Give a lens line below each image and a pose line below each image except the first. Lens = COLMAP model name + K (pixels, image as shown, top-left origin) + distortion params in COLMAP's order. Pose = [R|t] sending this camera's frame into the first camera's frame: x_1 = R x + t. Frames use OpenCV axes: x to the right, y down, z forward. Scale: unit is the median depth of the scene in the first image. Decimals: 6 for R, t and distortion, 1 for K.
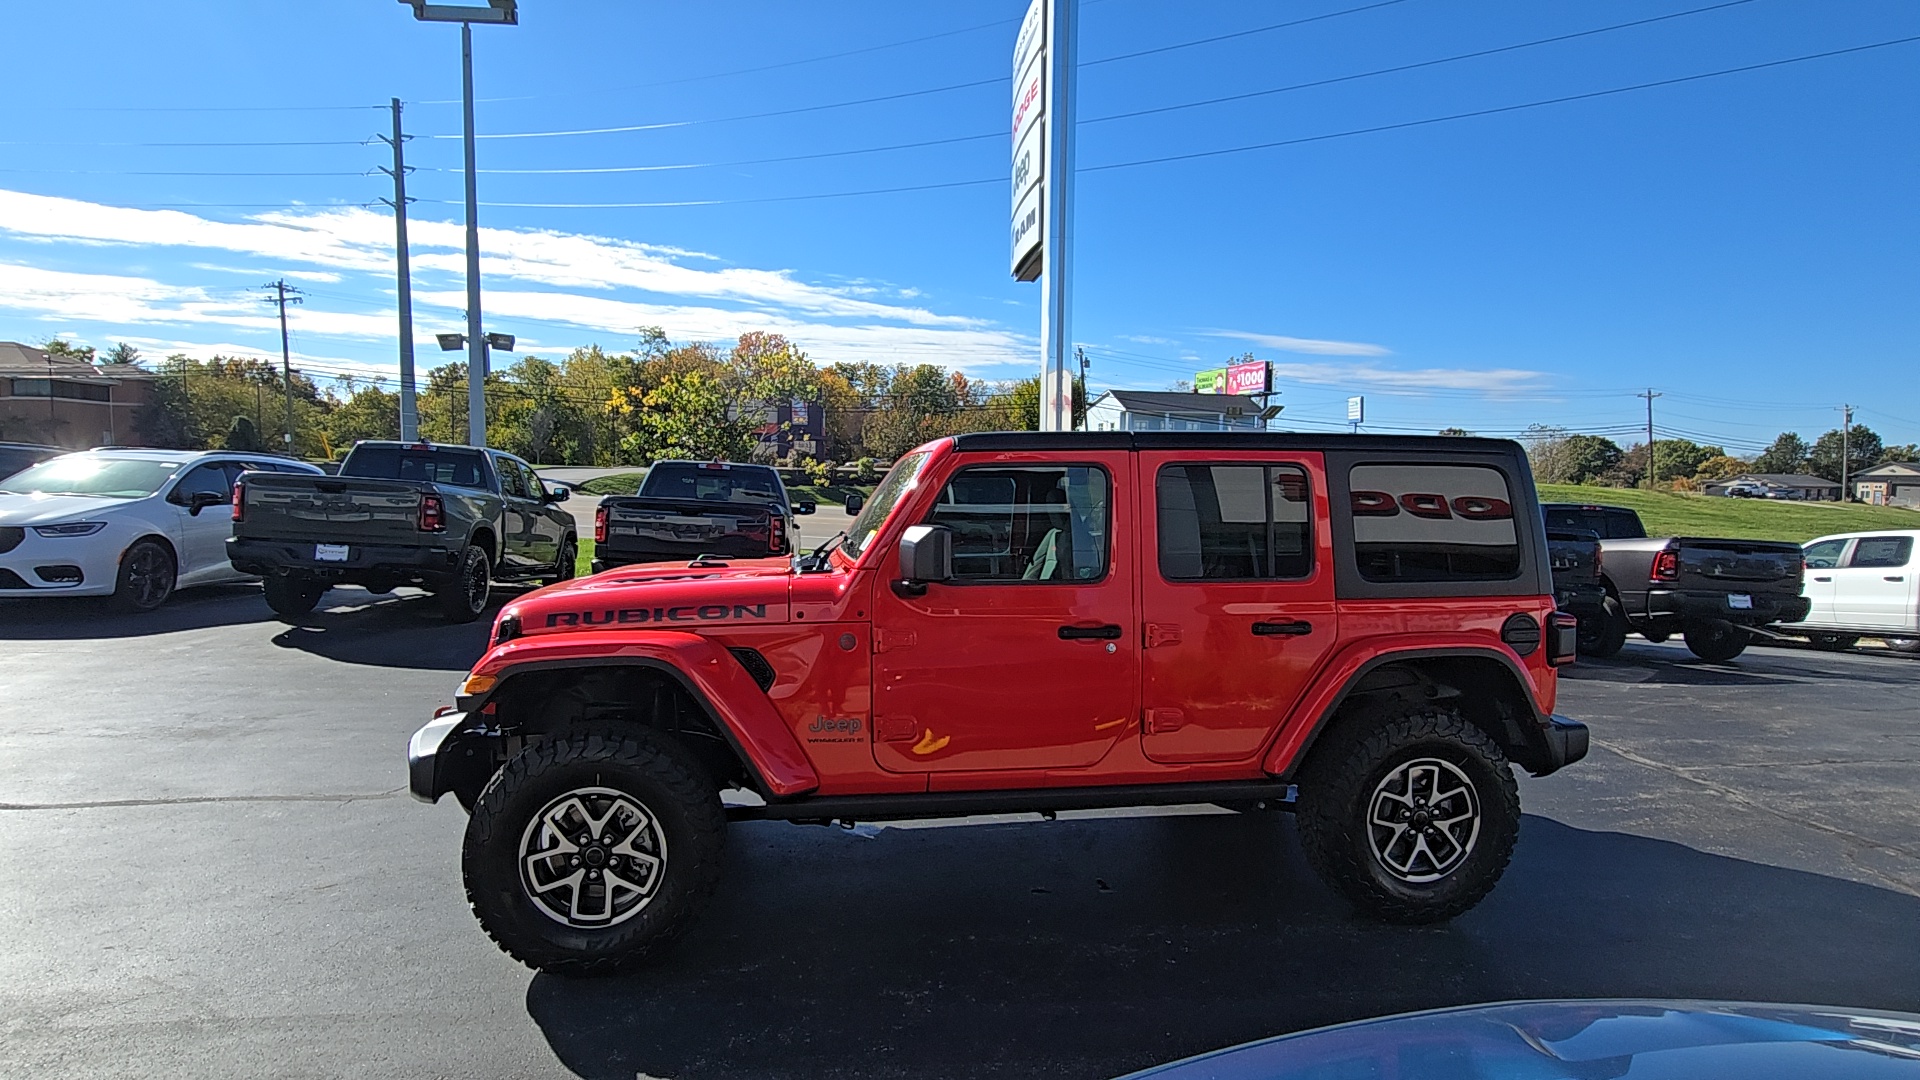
lens RADIAL K [[960.5, 0, 951.0], [0, 960.5, 550.0], [0, 0, 1]] dist [0.000112, -0.002015]
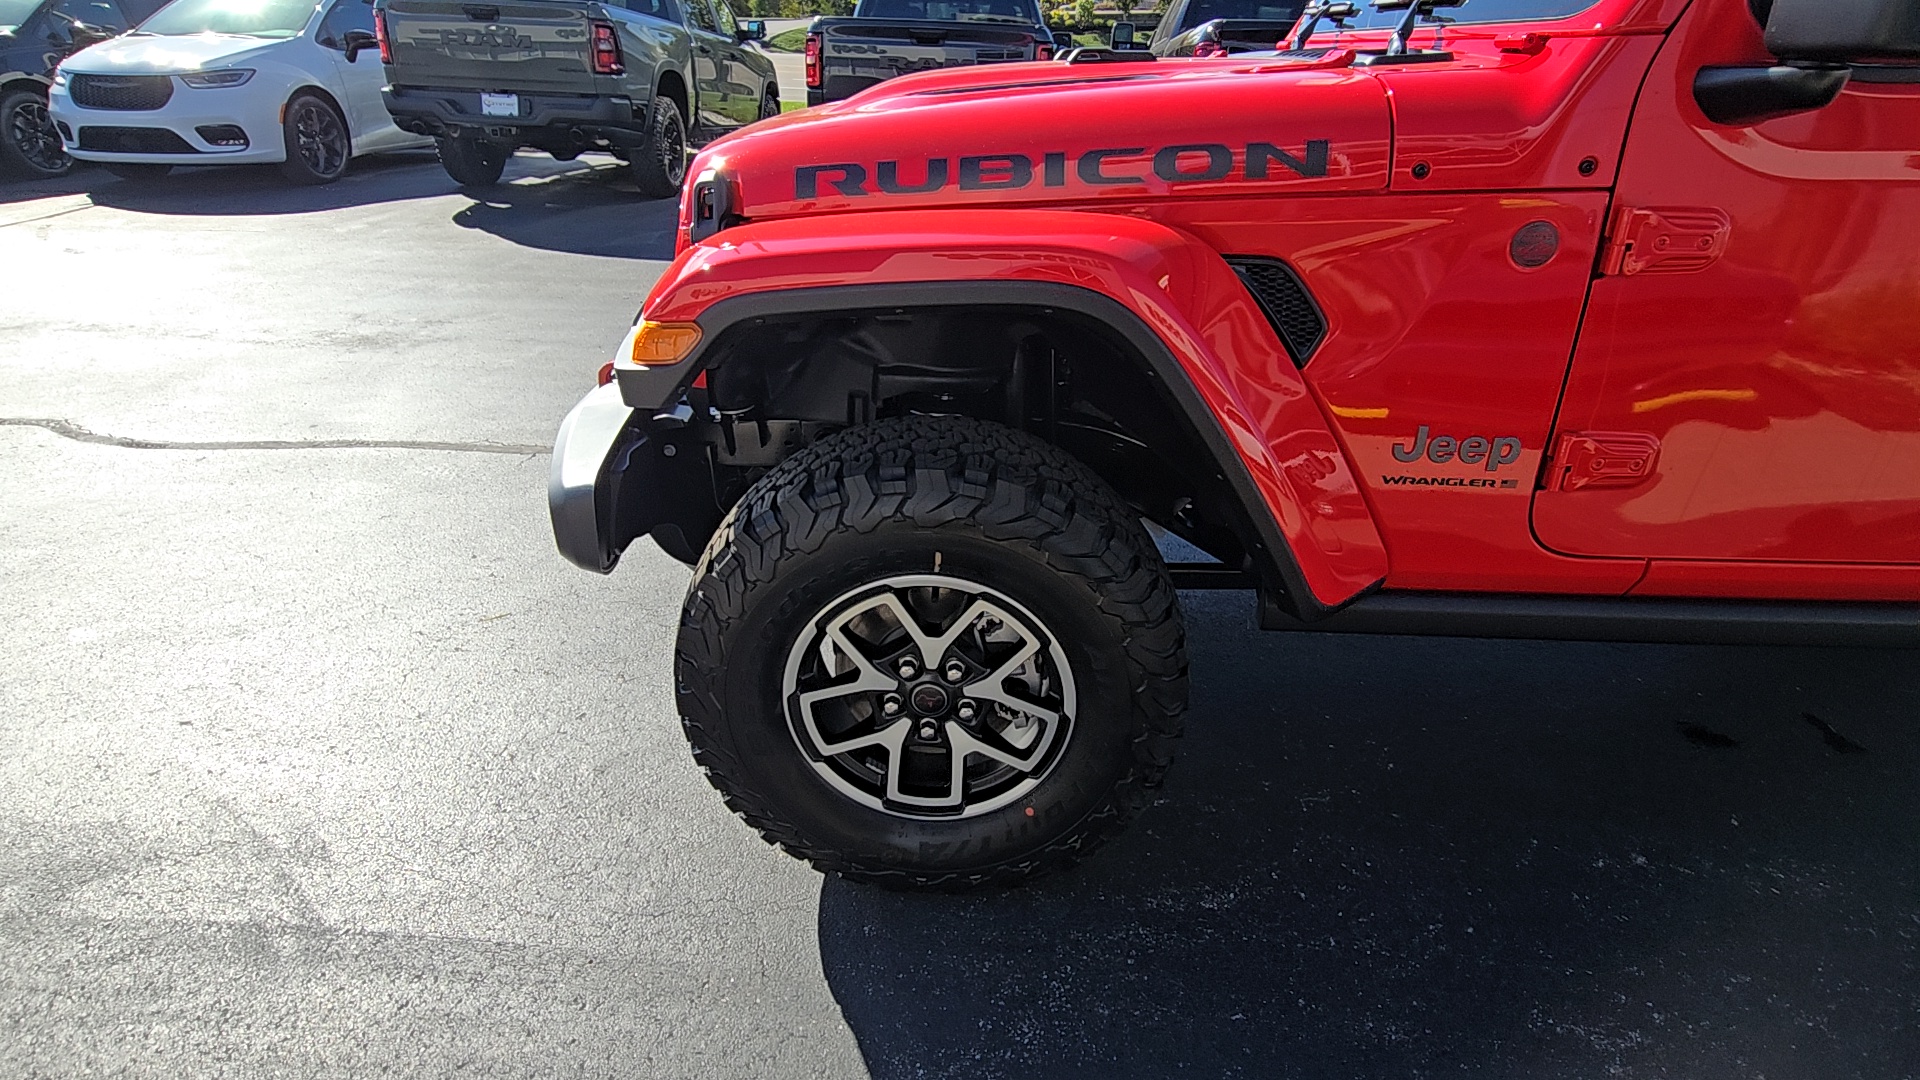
lens RADIAL K [[967.2, 0, 952.0], [0, 967.2, 544.6], [0, 0, 1]] dist [-0.000004, -0.000417]
pose [[0.979647, 0.072958, -0.187001, -0.181864], [0.008701, 0.915298, 0.402684, 0.033576], [0.200540, -0.396115, 0.896034, 0.395091]]
